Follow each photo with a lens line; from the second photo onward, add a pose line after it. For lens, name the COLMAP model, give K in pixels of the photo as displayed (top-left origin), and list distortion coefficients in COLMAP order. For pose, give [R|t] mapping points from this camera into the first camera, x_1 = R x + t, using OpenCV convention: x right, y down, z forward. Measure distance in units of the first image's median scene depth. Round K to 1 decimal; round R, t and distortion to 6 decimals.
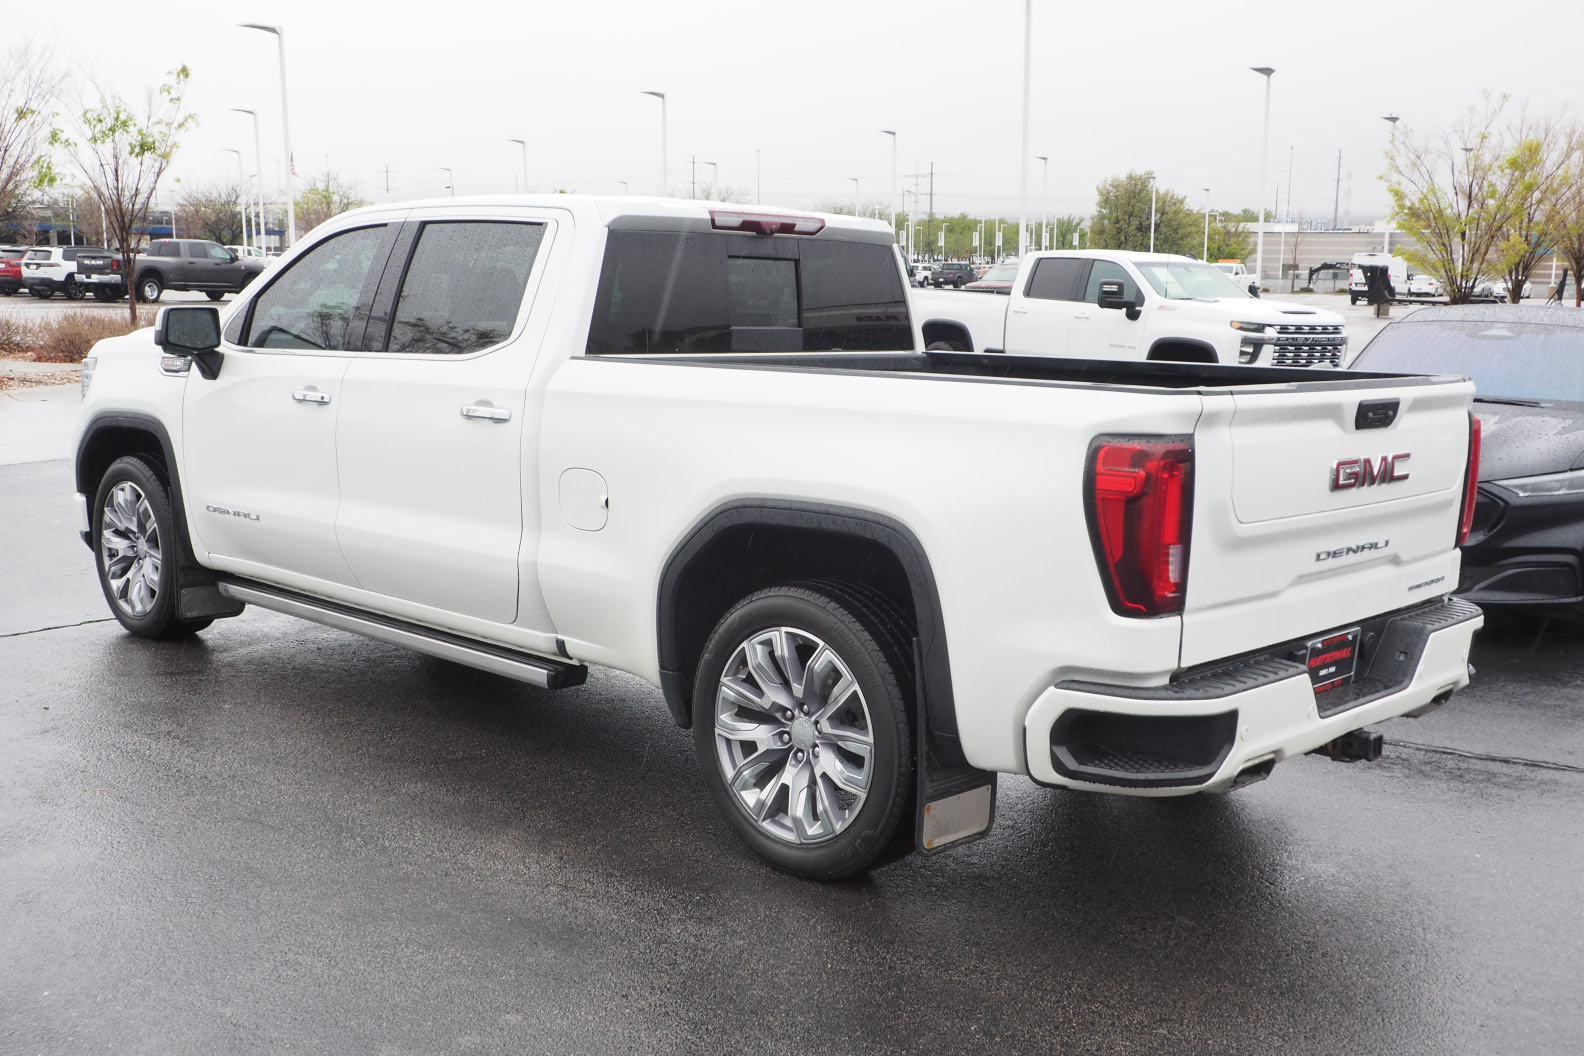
lens RADIAL K [[1676.2, 0, 792.0], [0, 1676.2, 528.0], [0, 0, 1]] dist [-0.007963, -0.013720]
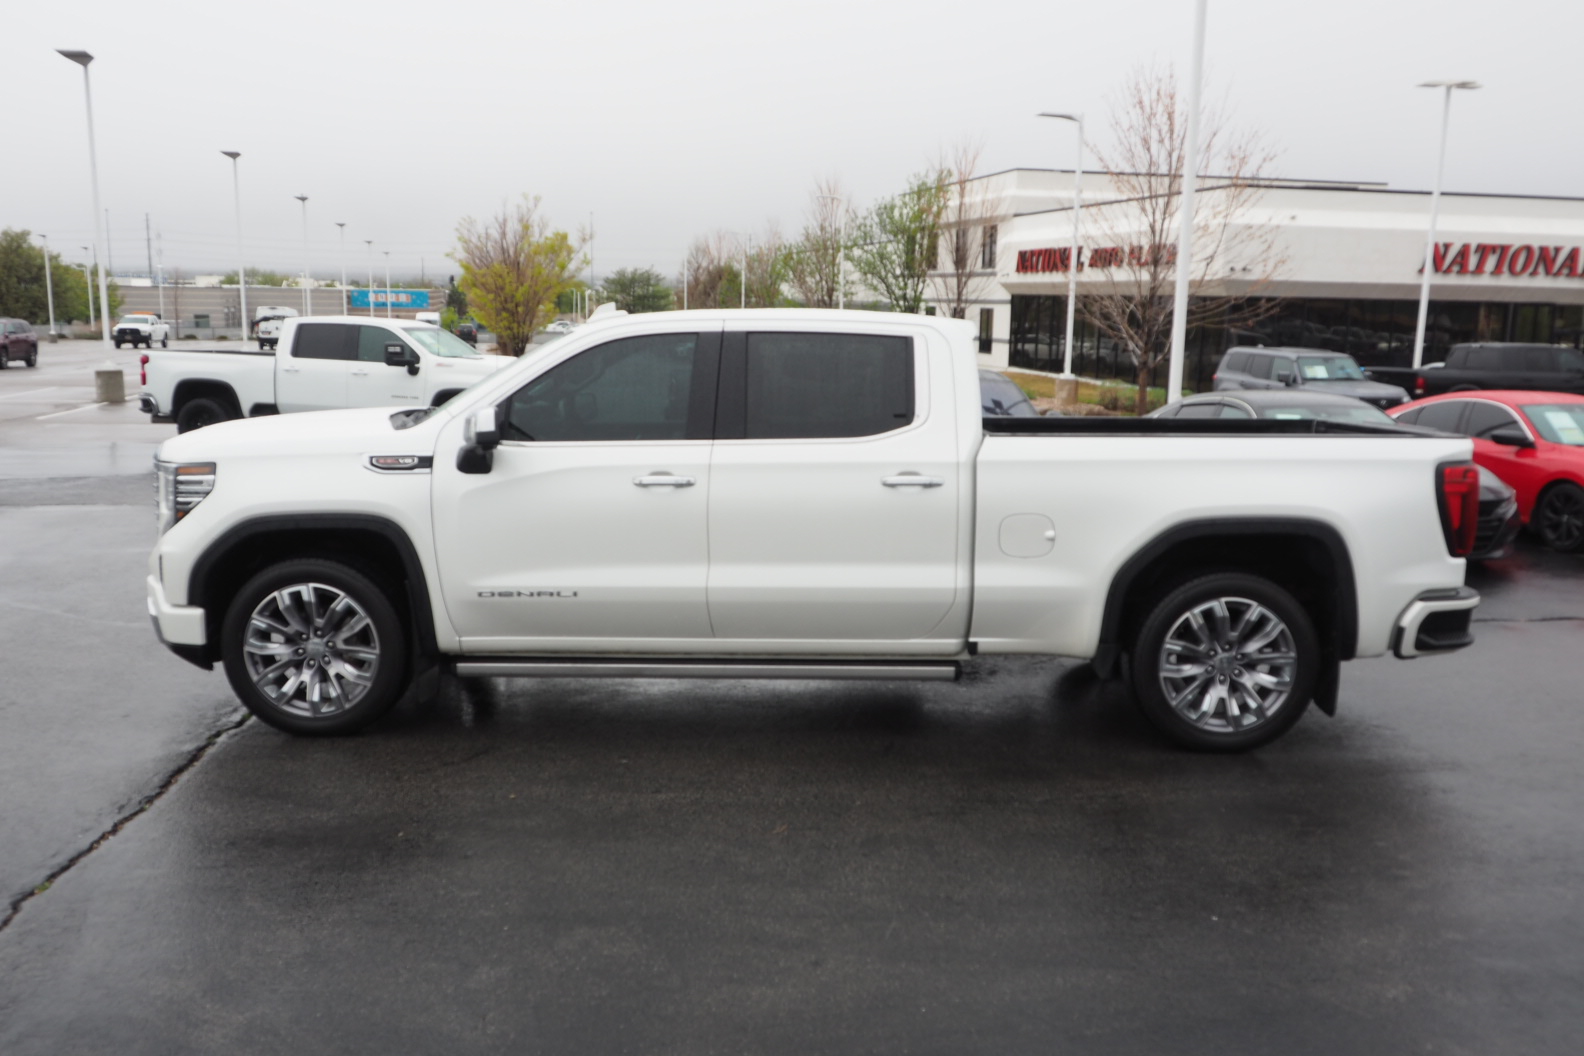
lens RADIAL K [[1385.3, 0, 791.8], [0, 1385.3, 544.9], [0, 0, 1]] dist [0.000492, 0.003095]
pose [[0.726893, -0.112380, 0.677494, -0.826321], [0.105165, 0.993100, 0.051898, -0.070634], [-0.678651, 0.033524, 0.733695, 0.222127]]
